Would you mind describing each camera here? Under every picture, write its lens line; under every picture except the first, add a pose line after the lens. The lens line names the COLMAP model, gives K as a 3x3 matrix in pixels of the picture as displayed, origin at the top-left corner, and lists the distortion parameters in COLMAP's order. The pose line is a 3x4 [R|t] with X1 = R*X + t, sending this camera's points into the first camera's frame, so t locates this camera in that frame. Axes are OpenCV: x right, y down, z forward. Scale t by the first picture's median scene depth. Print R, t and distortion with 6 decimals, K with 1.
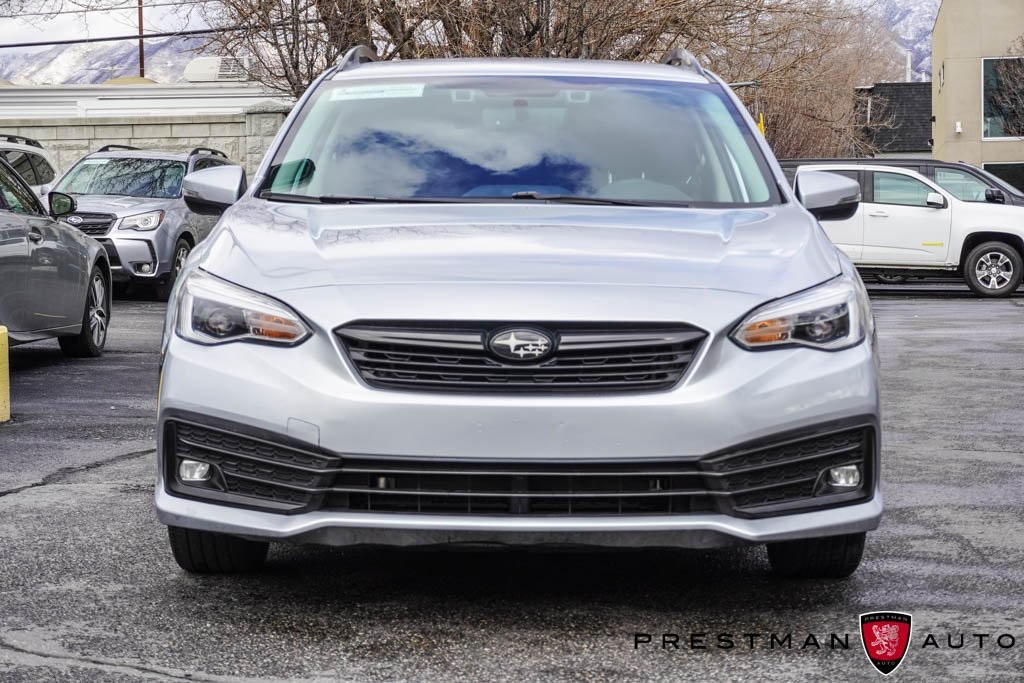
lens RADIAL K [[2185.7, 0, 512.0], [0, 2185.7, 341.5], [0, 0, 1]] dist [0.005490, 0.217011]
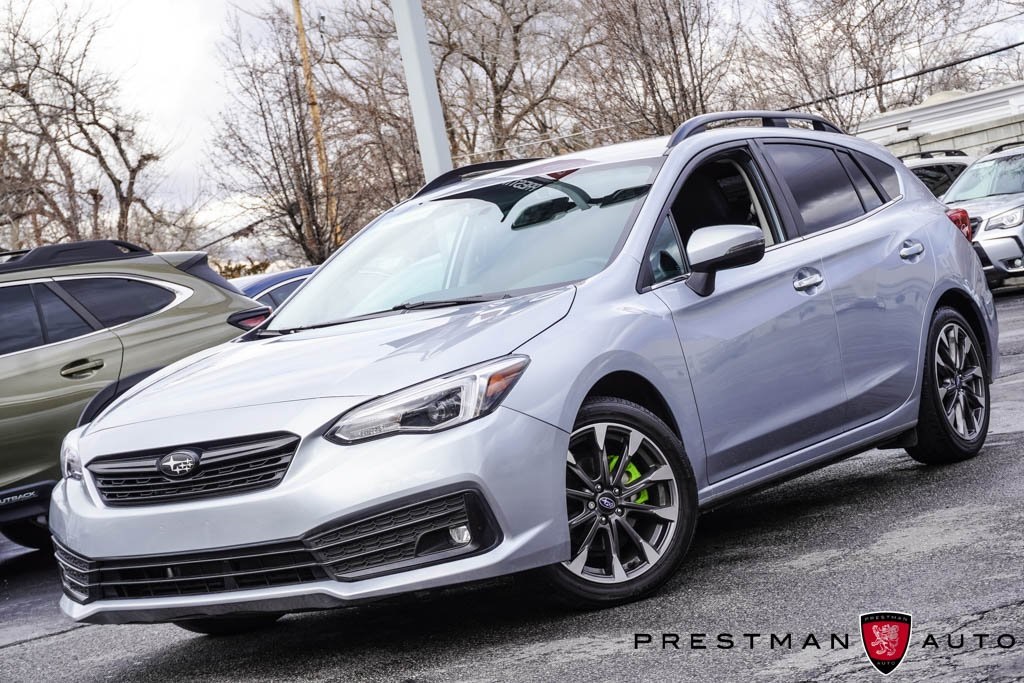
lens RADIAL K [[2185.7, 0, 512.0], [0, 2185.7, 341.5], [0, 0, 1]] dist [0.005490, 0.217011]
pose [[0.820721, -0.138547, -0.554276, 0.892999], [0.146391, 0.988760, -0.030389, -0.001990], [0.552256, -0.056200, 0.831778, 0.029242]]
